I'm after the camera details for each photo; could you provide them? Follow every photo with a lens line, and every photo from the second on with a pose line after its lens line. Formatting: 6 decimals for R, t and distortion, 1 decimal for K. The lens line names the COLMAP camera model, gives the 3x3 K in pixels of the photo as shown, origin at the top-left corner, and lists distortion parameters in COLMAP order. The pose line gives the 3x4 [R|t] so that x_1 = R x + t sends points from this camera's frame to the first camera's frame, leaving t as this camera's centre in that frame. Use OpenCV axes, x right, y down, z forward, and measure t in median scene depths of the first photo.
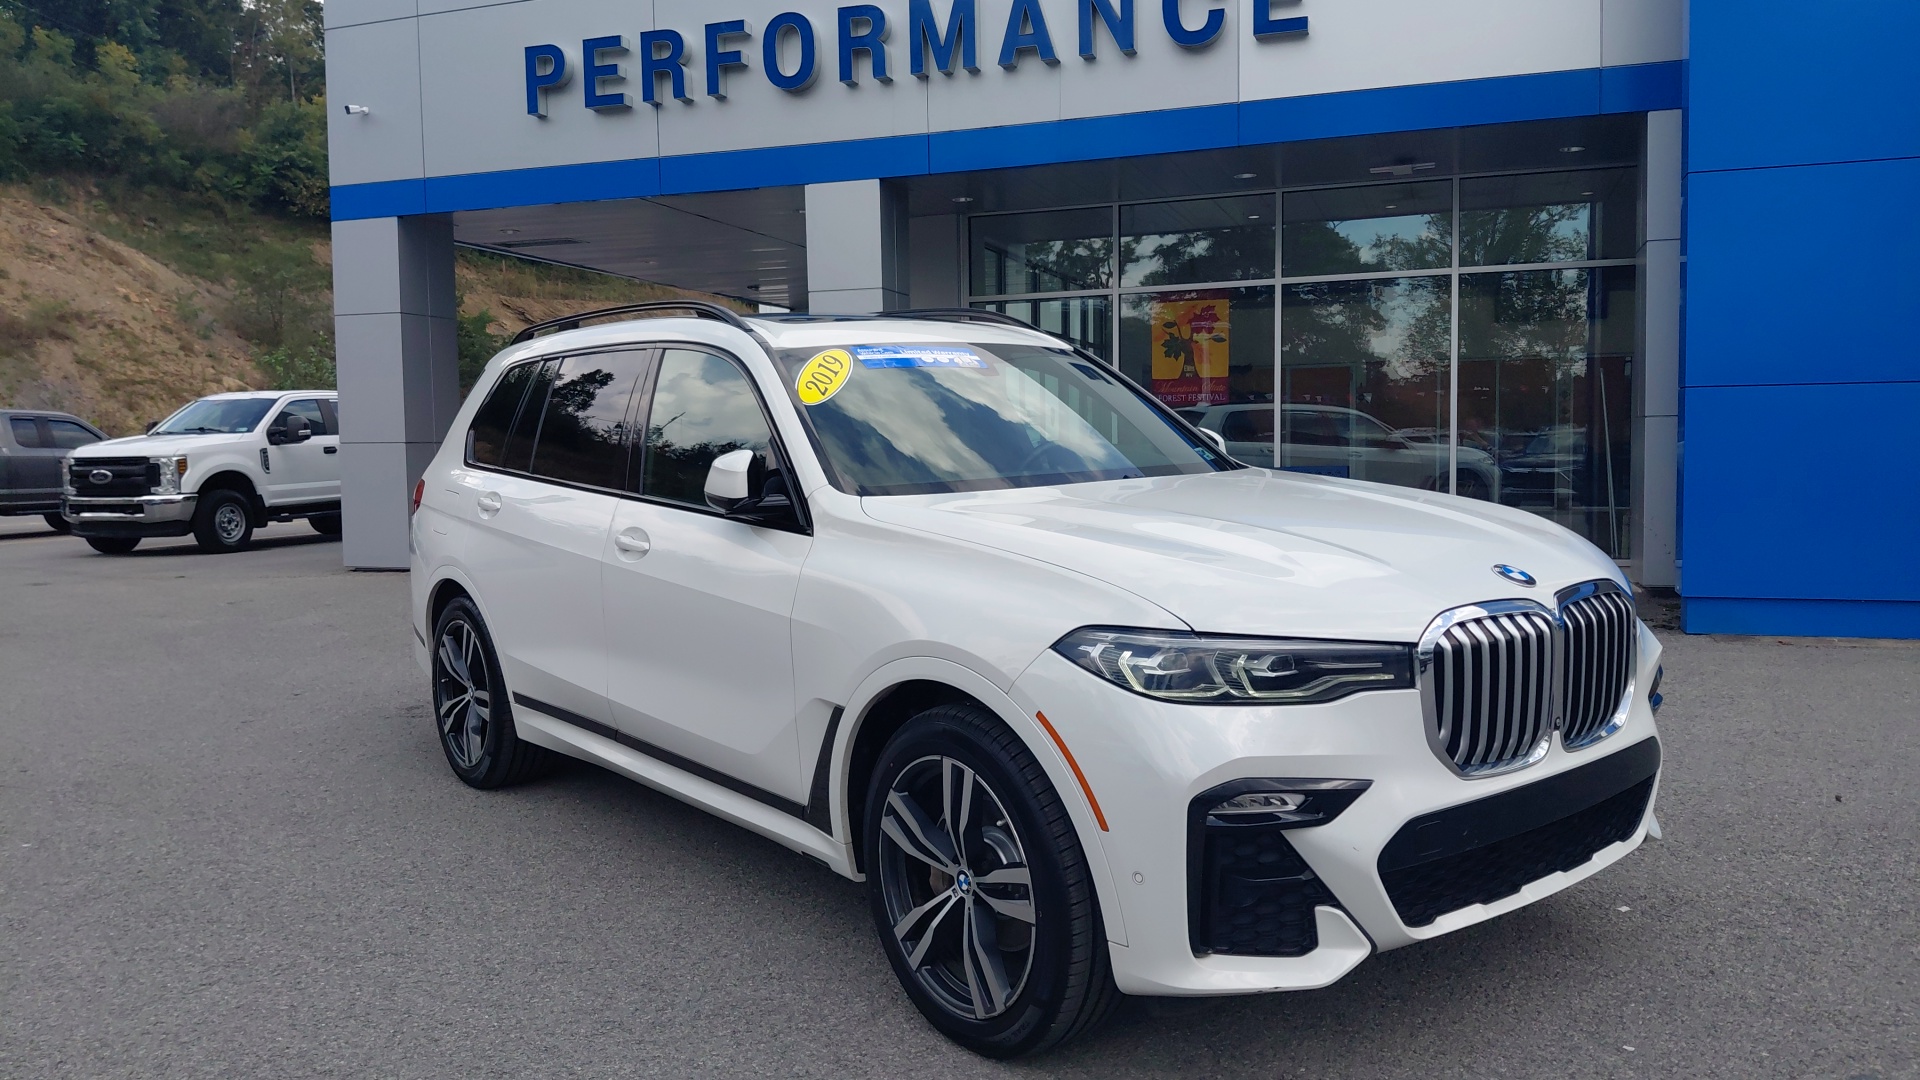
lens RADIAL K [[1428.0, 0, 956.9], [0, 1428.0, 534.5], [0, 0, 1]] dist [0.068553, -0.137227]
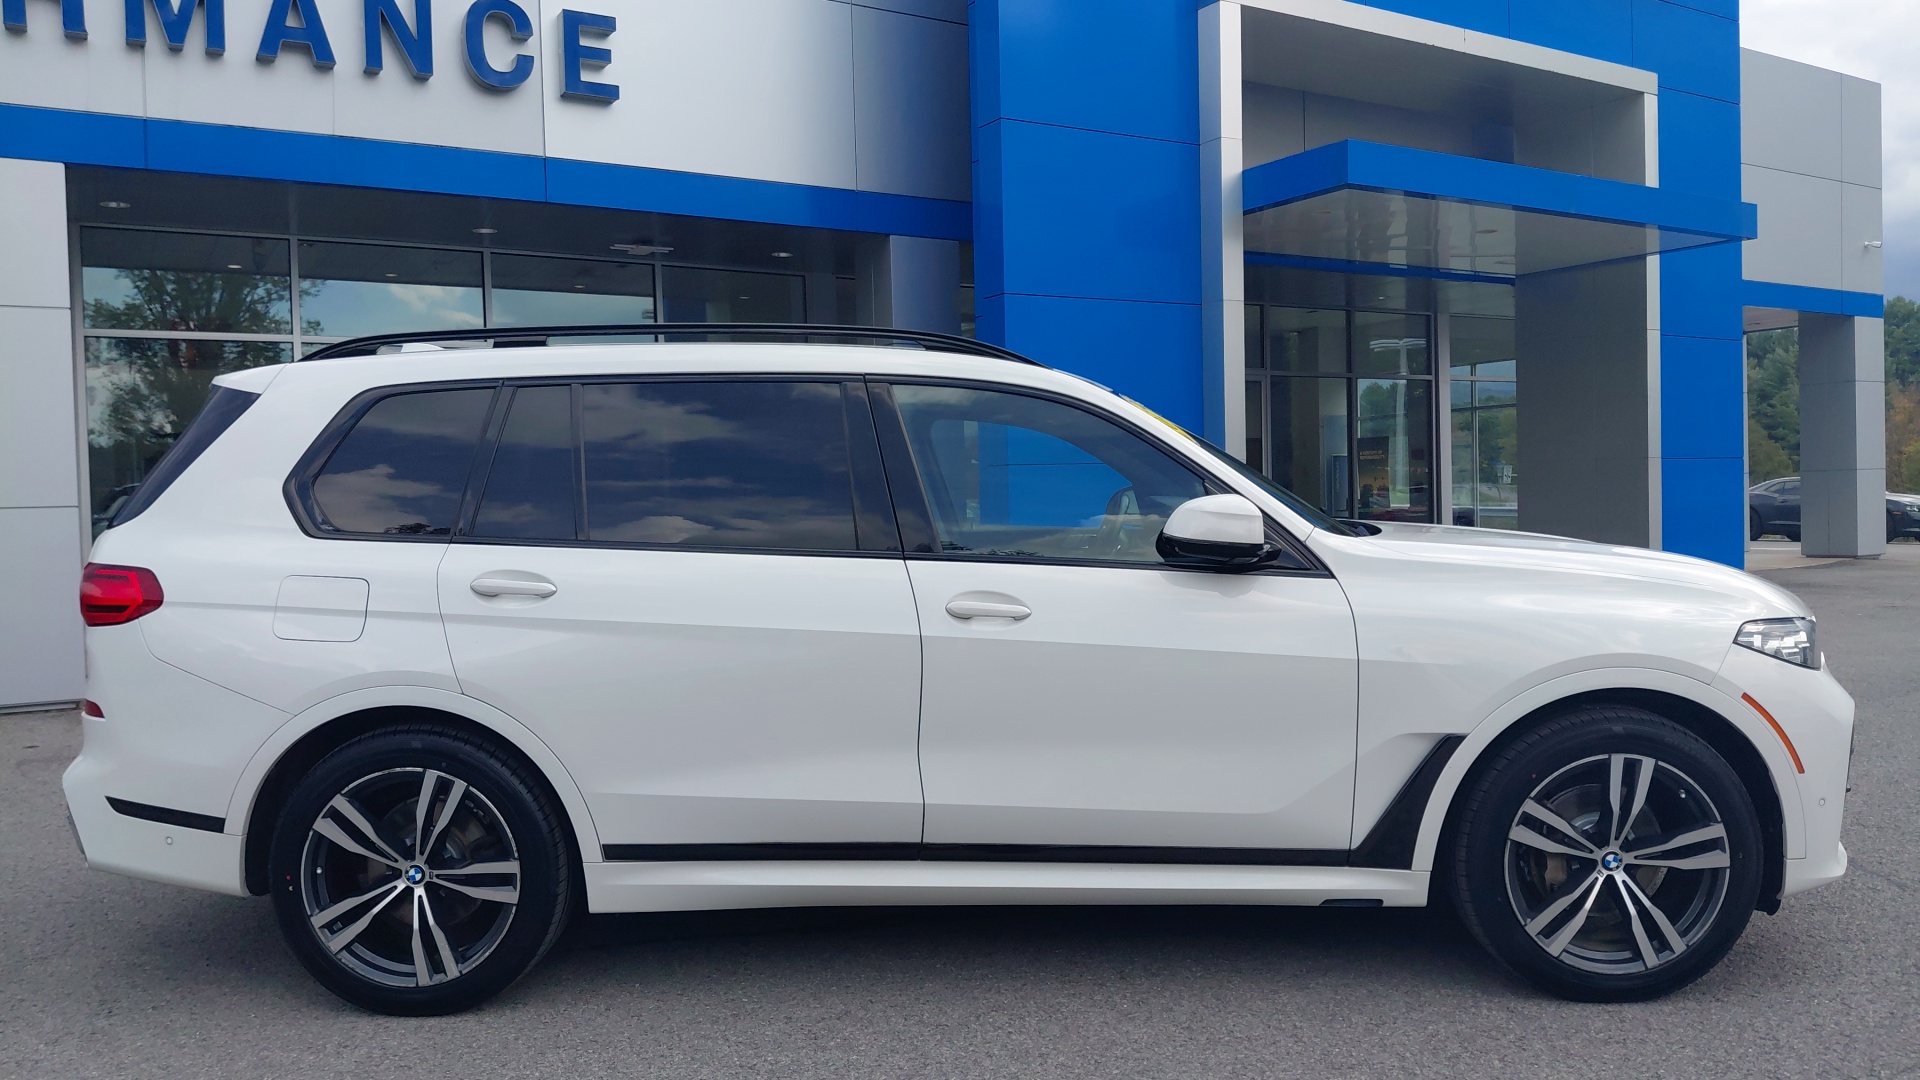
lens RADIAL K [[1428.0, 0, 965.9], [0, 1428.0, 541.9], [0, 0, 1]] dist [0.068553, -0.137227]
pose [[0.623745, -0.021687, 0.781327, -0.716058], [0.062704, 0.997782, -0.022362, -0.013835], [-0.779109, 0.062940, 0.623721, 0.383204]]
